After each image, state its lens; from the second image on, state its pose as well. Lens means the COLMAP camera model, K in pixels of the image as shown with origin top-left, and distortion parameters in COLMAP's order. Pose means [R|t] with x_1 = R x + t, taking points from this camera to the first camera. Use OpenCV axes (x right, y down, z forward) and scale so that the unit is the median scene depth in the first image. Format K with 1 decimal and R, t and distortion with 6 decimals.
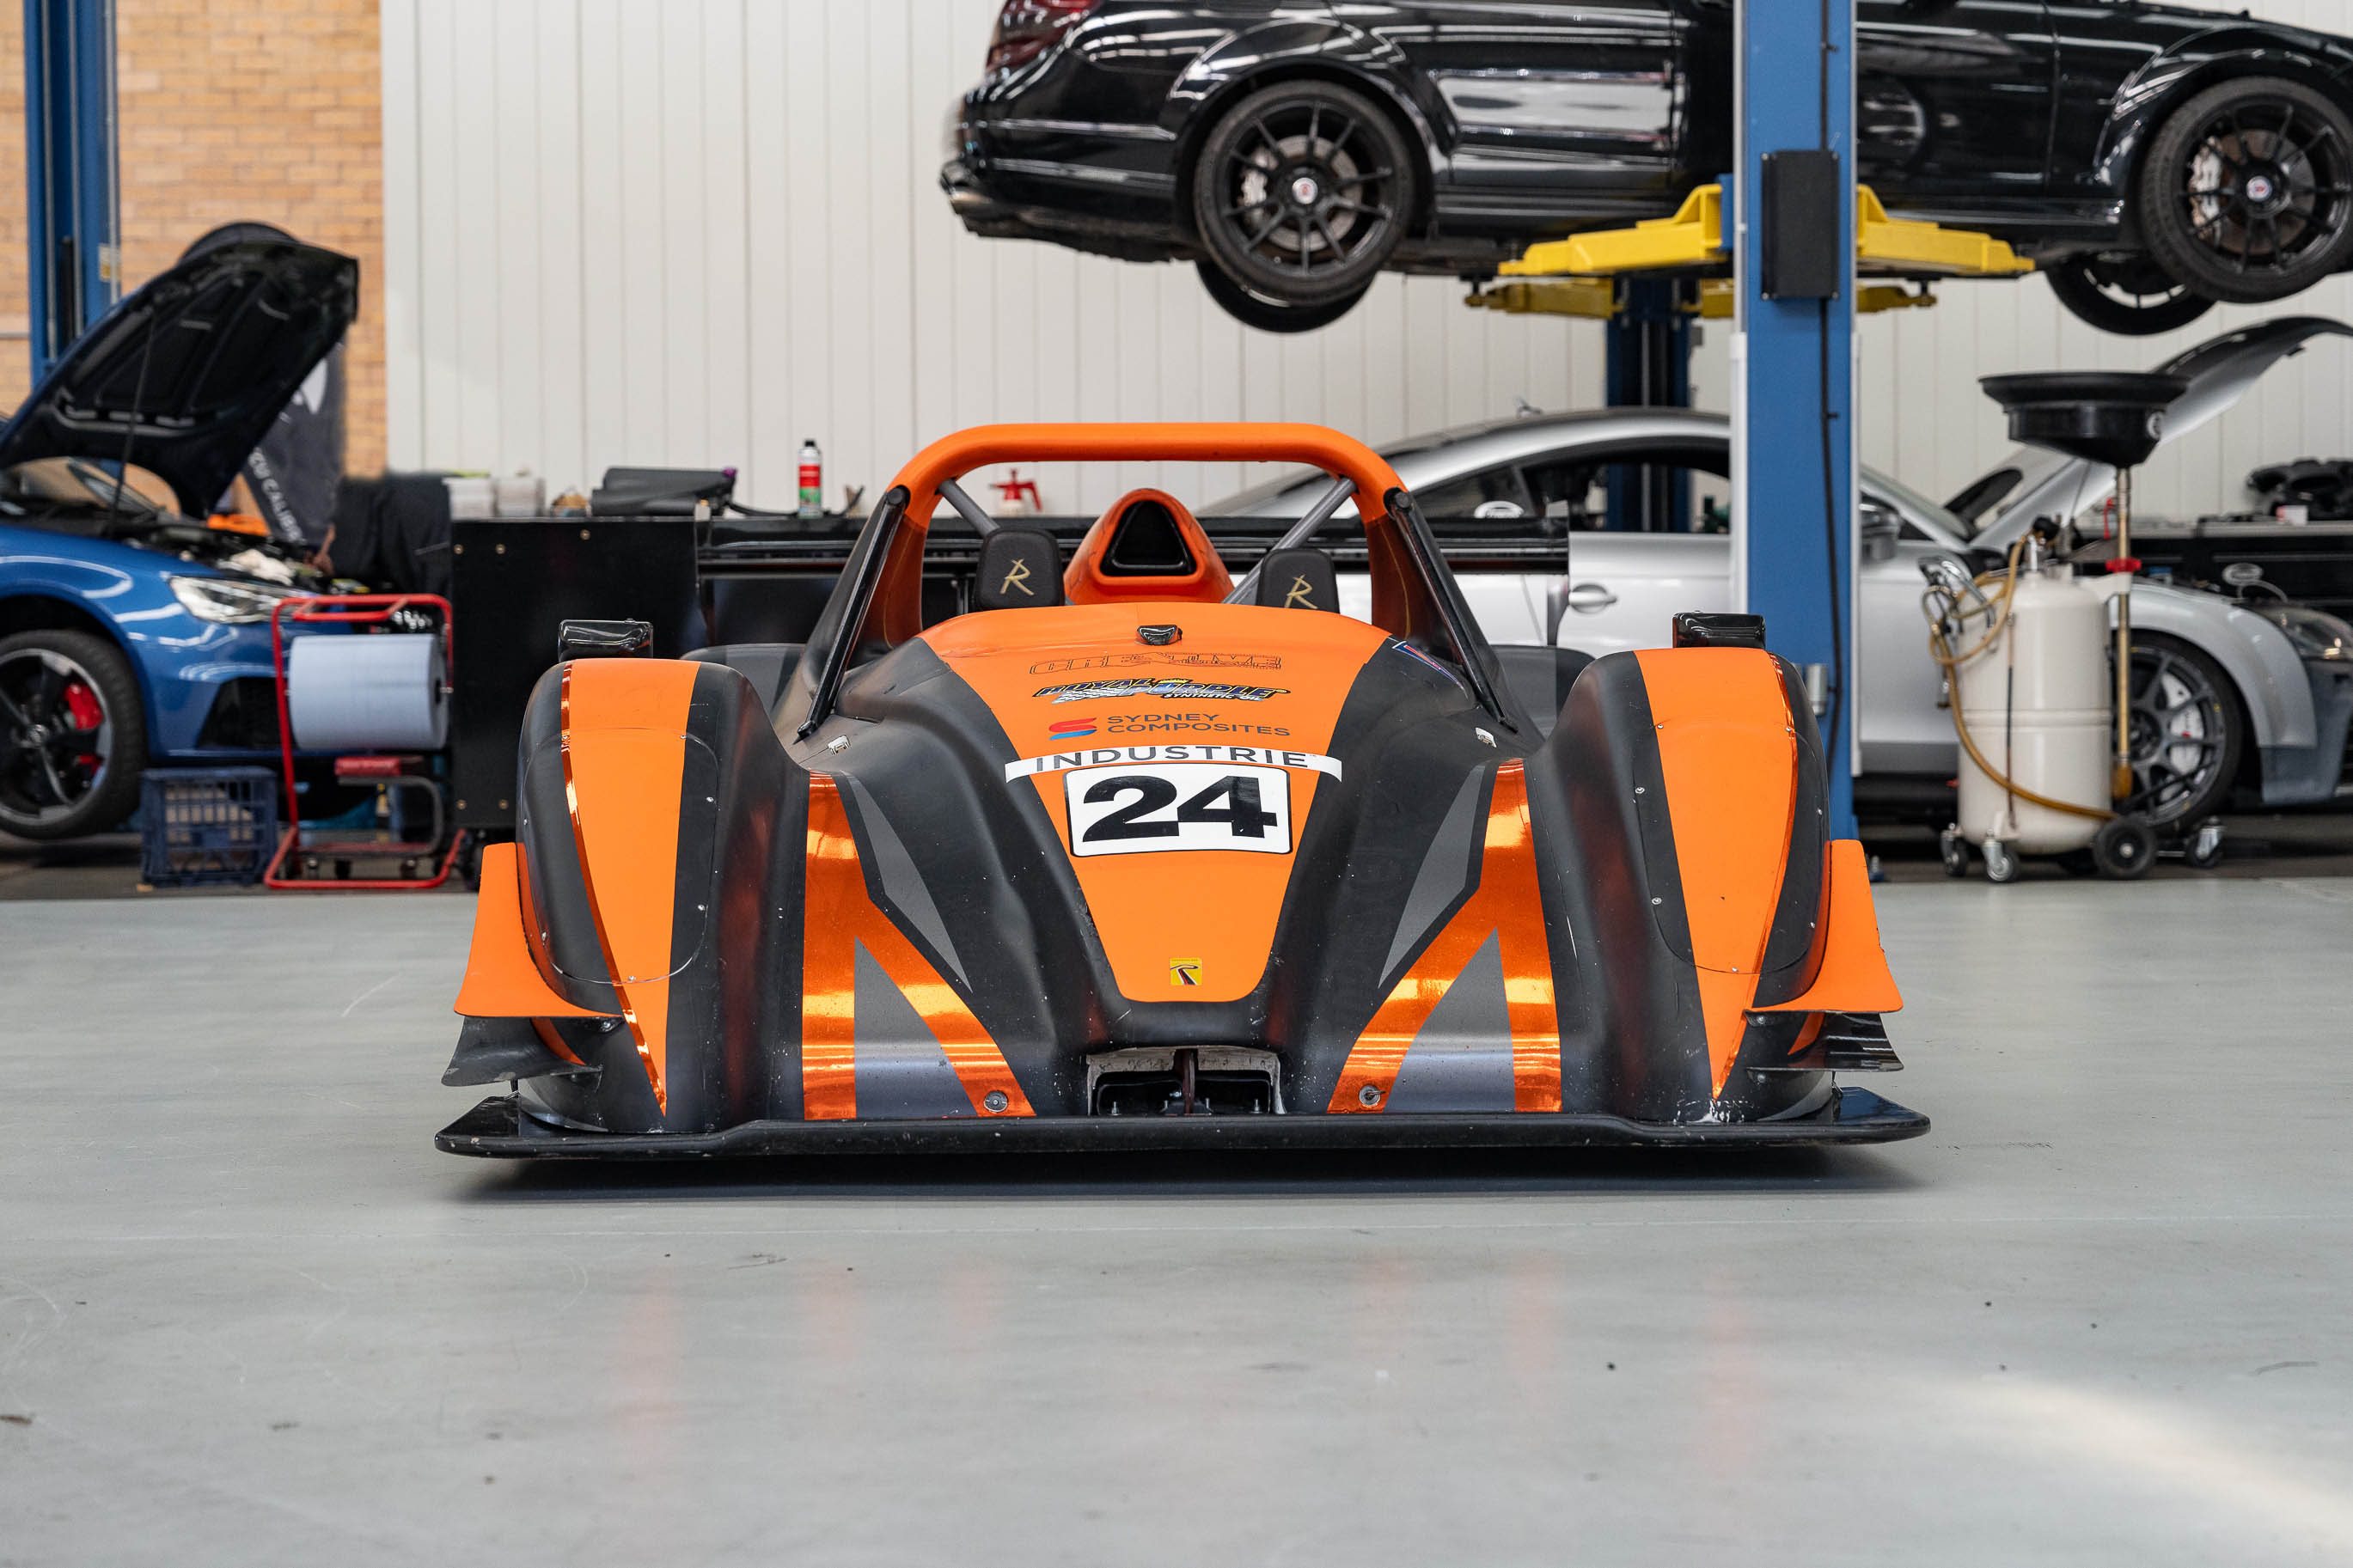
lens RADIAL K [[4701.9, 0, 1162.4], [0, 4701.9, 850.8], [0, 0, 1]] dist [0.054098, -0.093353]
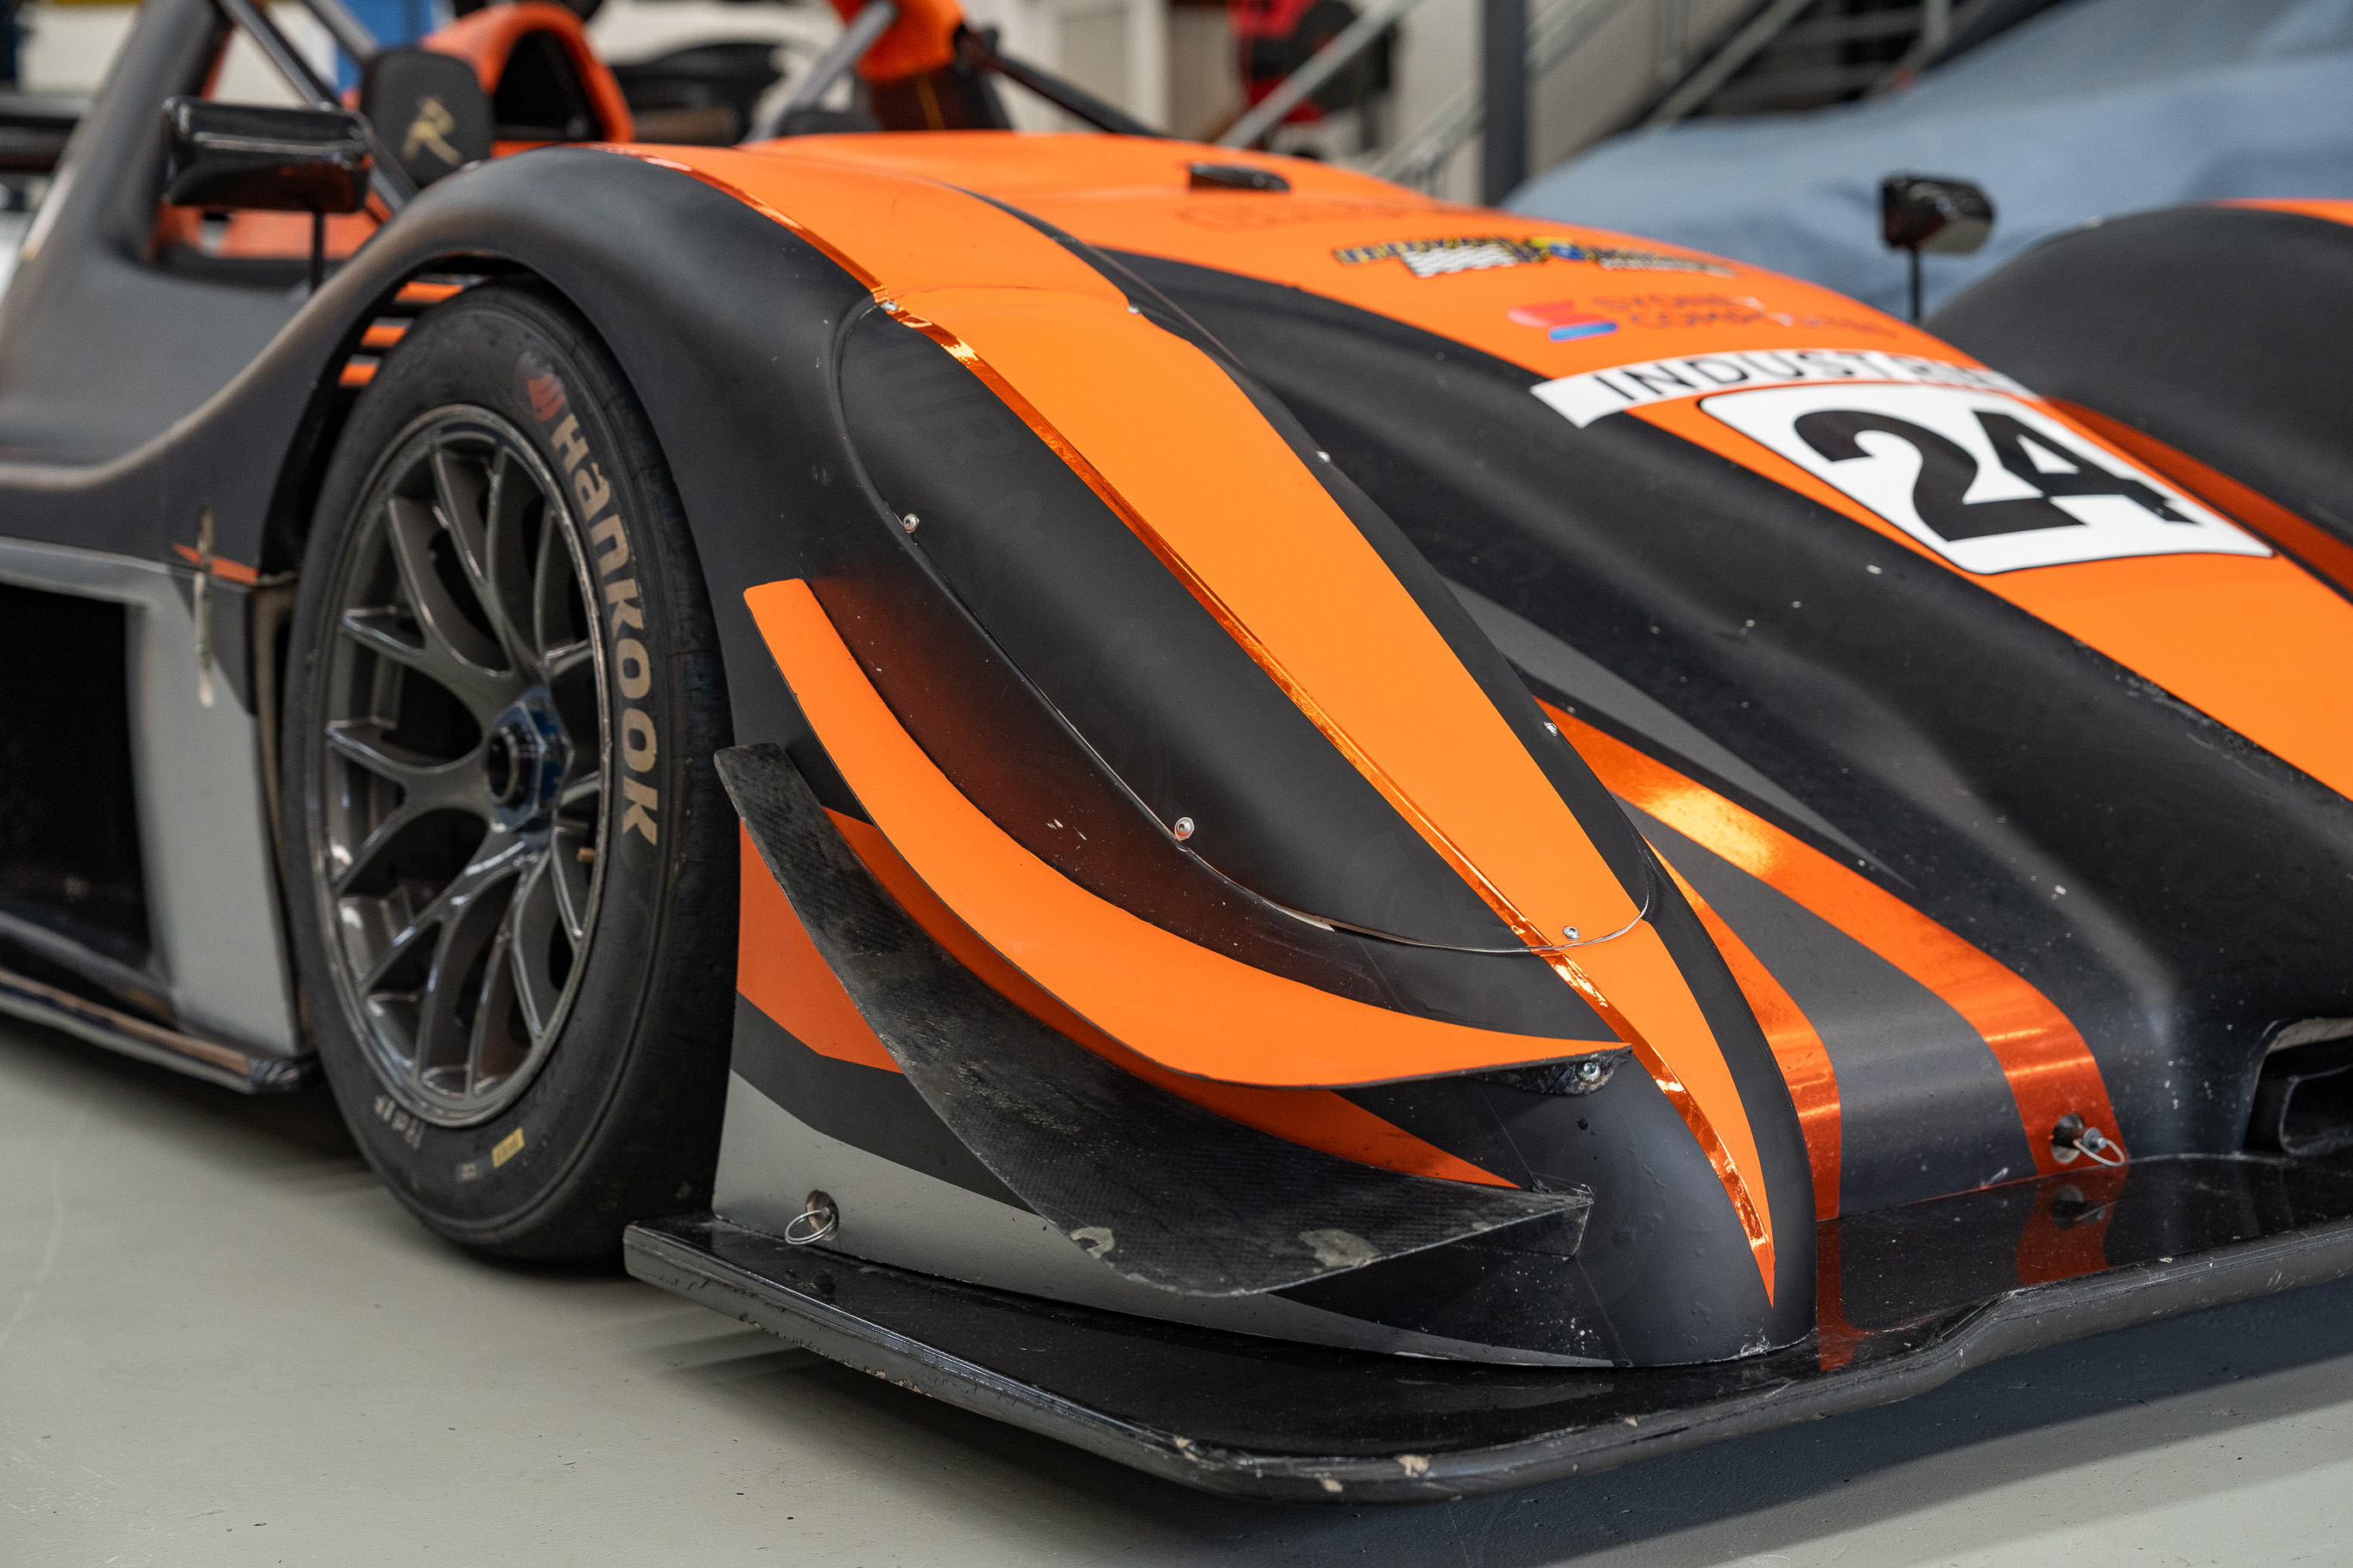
lens RADIAL K [[3591.1, 0, 1176.5], [0, 3591.1, 784.0], [0, 0, 1]] dist [0.000546, -0.010902]
pose [[0.830597, -0.058260, 0.553818, -0.121006], [0.025835, 0.997473, 0.066184, -0.001552], [-0.556275, -0.040664, 0.830003, 0.324473]]
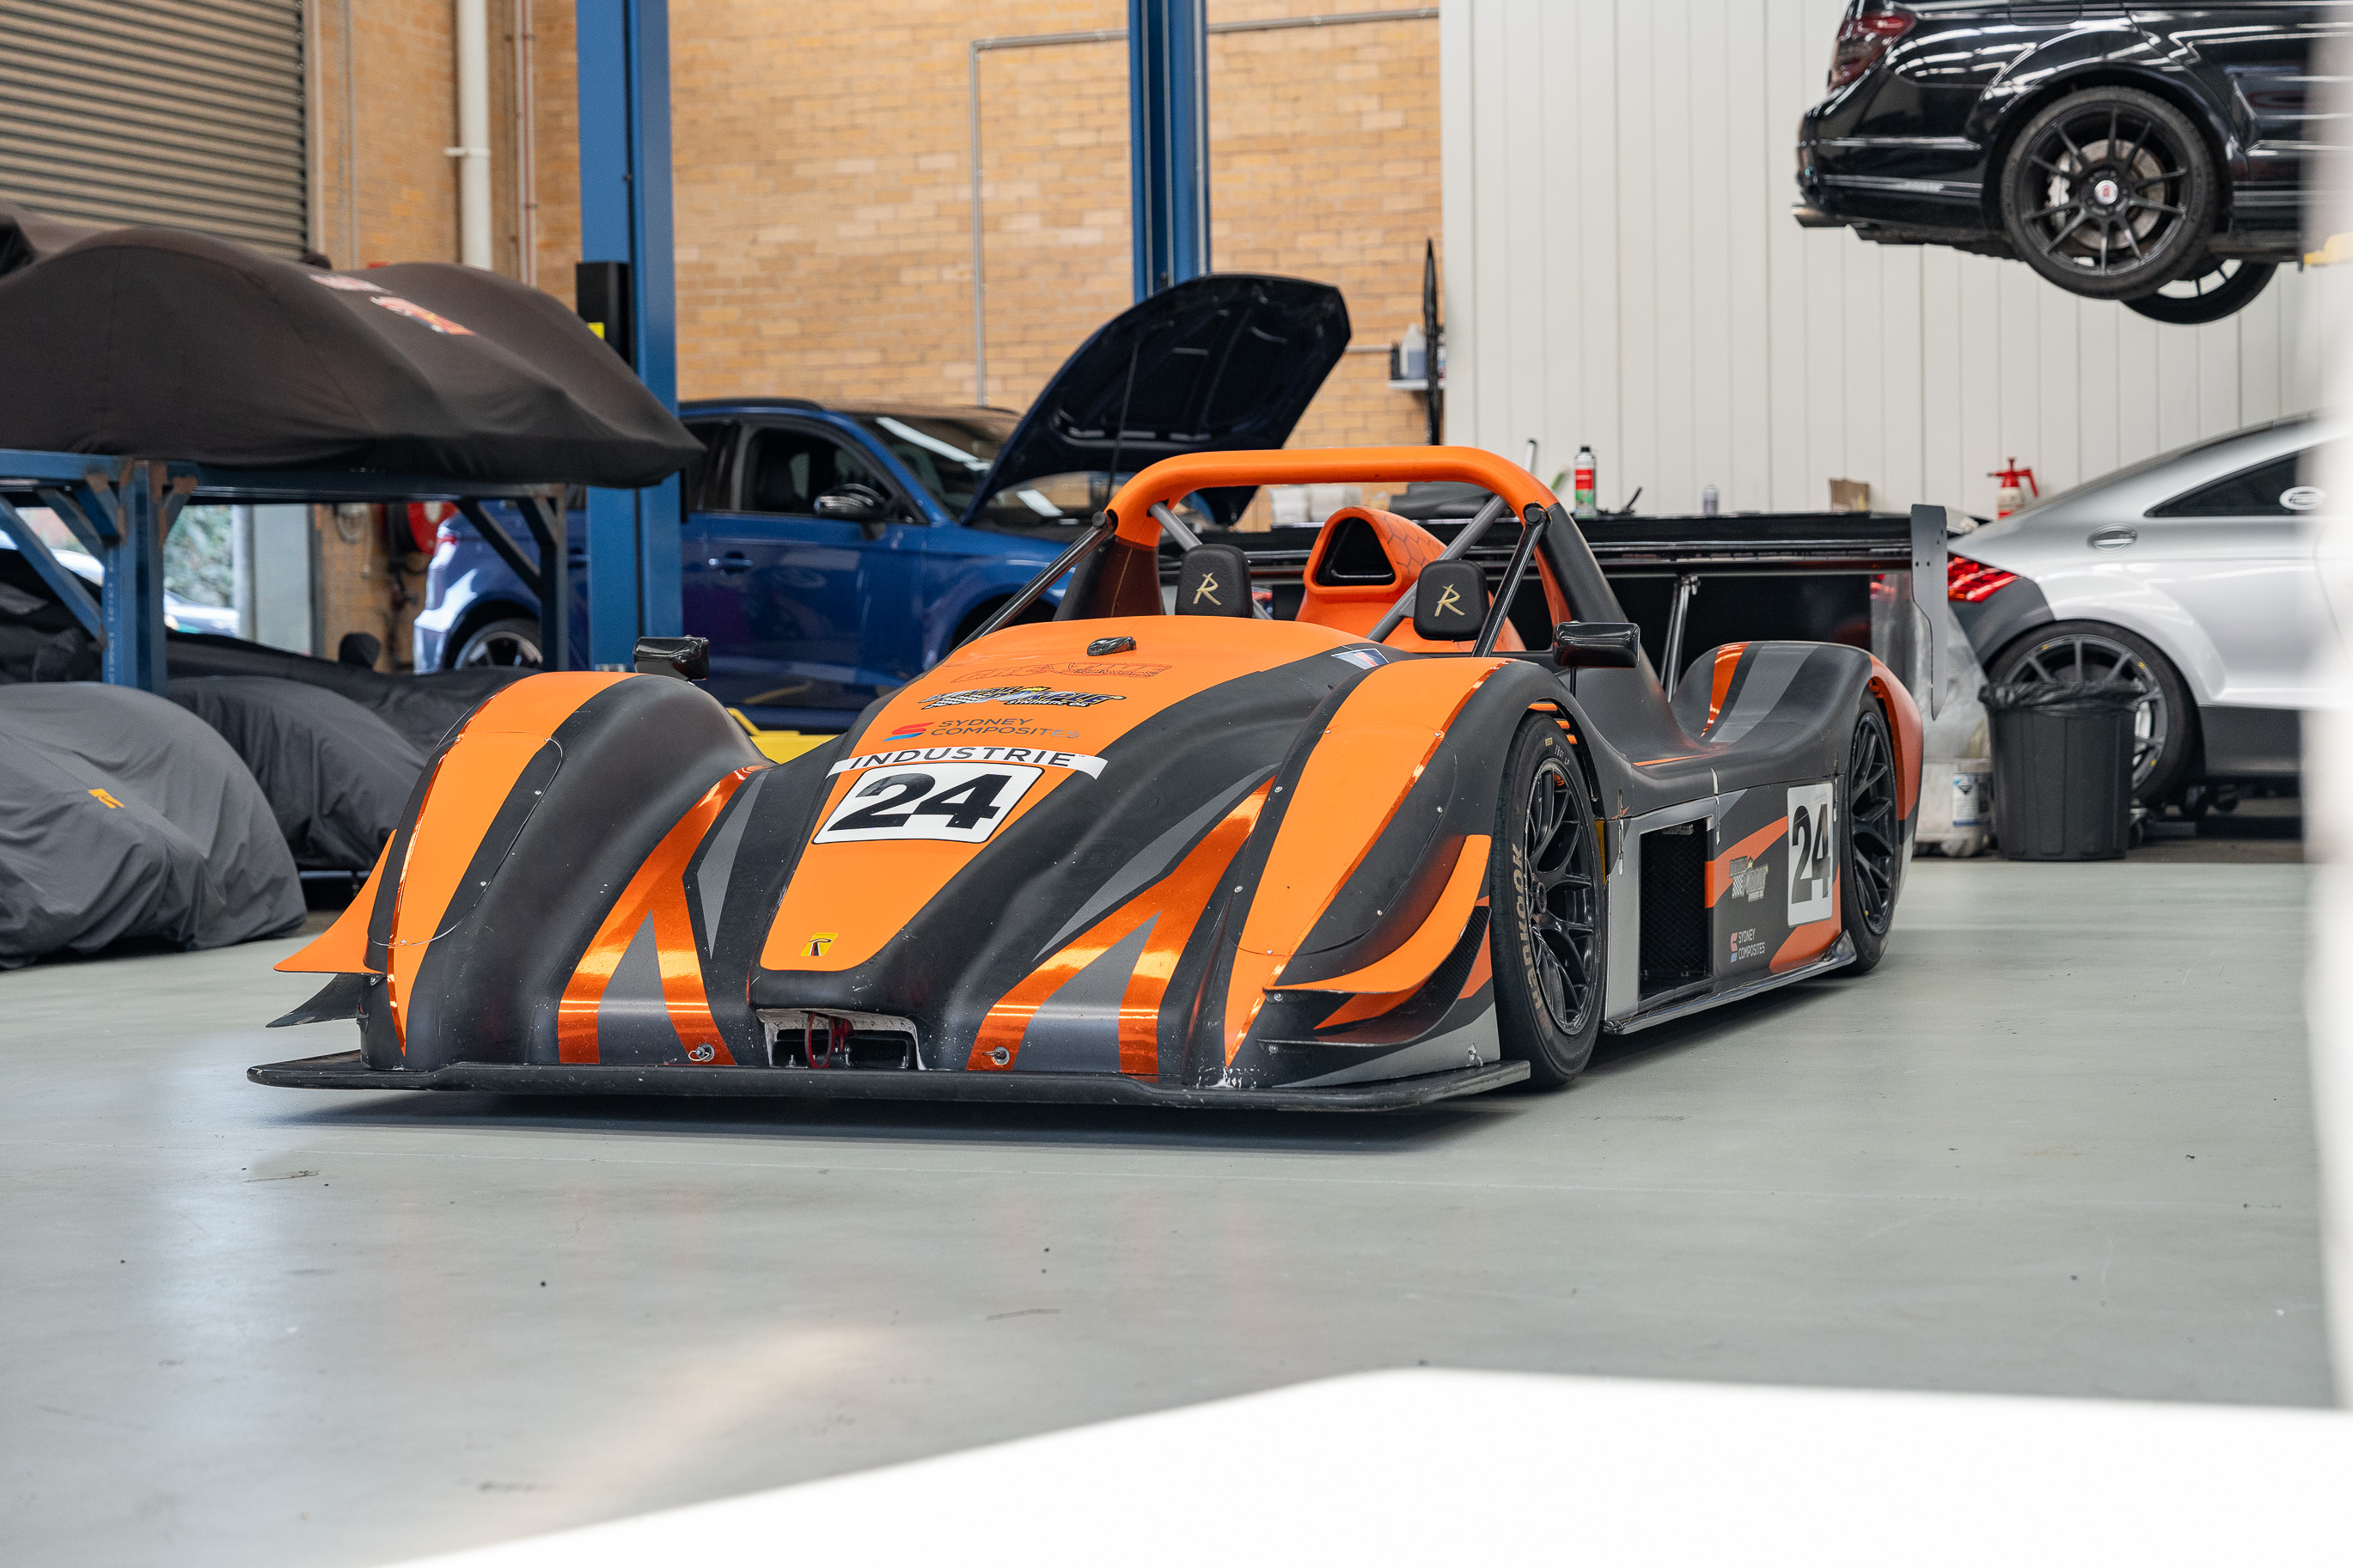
lens RADIAL K [[4490.0, 0, 1176.5], [0, 4490.0, 784.0], [0, 0, 1]] dist [0.041110, 0.087905]
pose [[0.931347, 0.004444, -0.364105, 0.203272], [-0.006327, 0.999972, -0.003981, -0.004207], [0.364077, 0.006011, 0.931349, -0.001185]]
